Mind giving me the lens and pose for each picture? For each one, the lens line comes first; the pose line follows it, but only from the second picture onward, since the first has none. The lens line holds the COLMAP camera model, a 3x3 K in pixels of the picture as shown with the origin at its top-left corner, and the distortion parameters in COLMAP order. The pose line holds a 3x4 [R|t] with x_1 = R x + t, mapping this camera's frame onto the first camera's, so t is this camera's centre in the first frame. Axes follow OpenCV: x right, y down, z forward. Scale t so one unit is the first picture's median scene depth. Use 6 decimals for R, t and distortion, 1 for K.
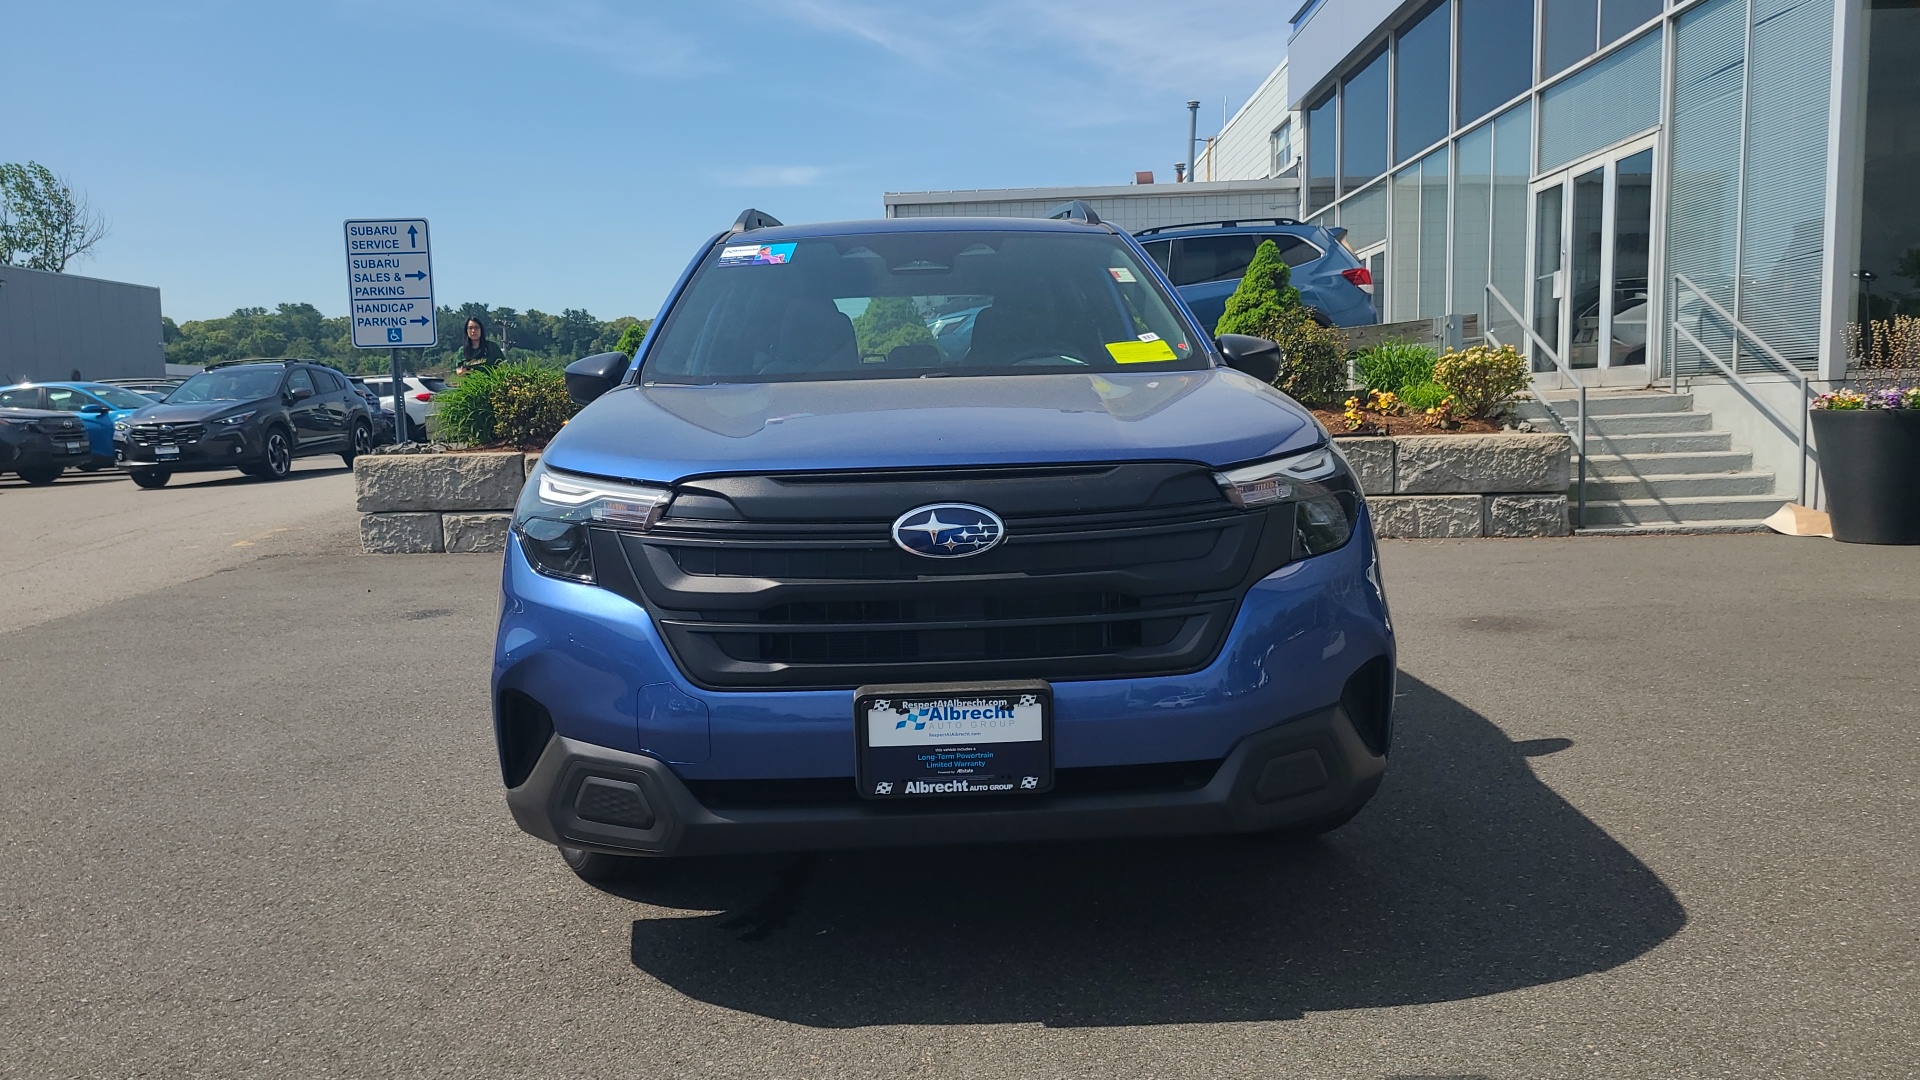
lens RADIAL K [[1453.0, 0, 938.5], [0, 1453.0, 541.4], [0, 0, 1]] dist [0.036318, -0.018460]
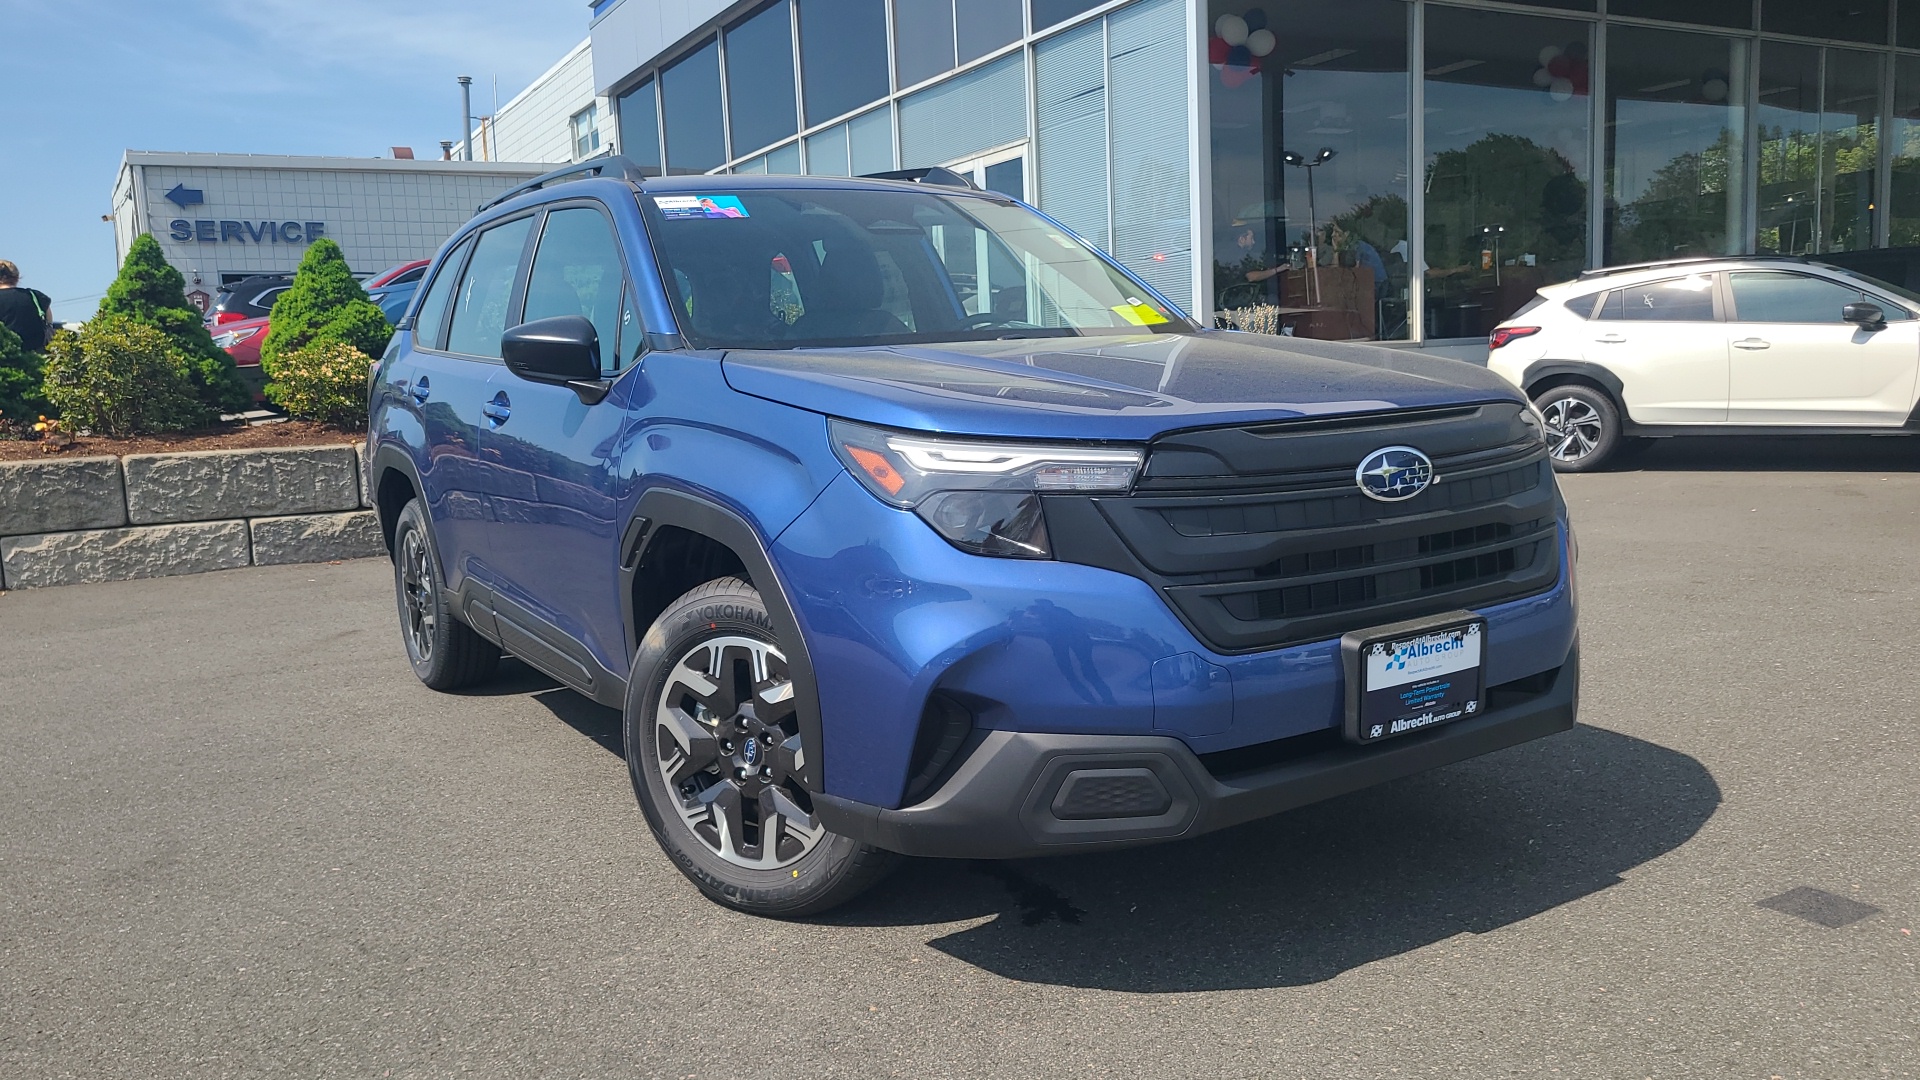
lens RADIAL K [[1453.0, 0, 951.9], [0, 1453.0, 547.3], [0, 0, 1]] dist [0.036318, -0.018460]
pose [[0.853062, -0.076368, 0.516192, -0.739933], [0.071727, 0.997004, 0.028965, -0.007277], [-0.516857, 0.012316, 0.855983, 0.262699]]
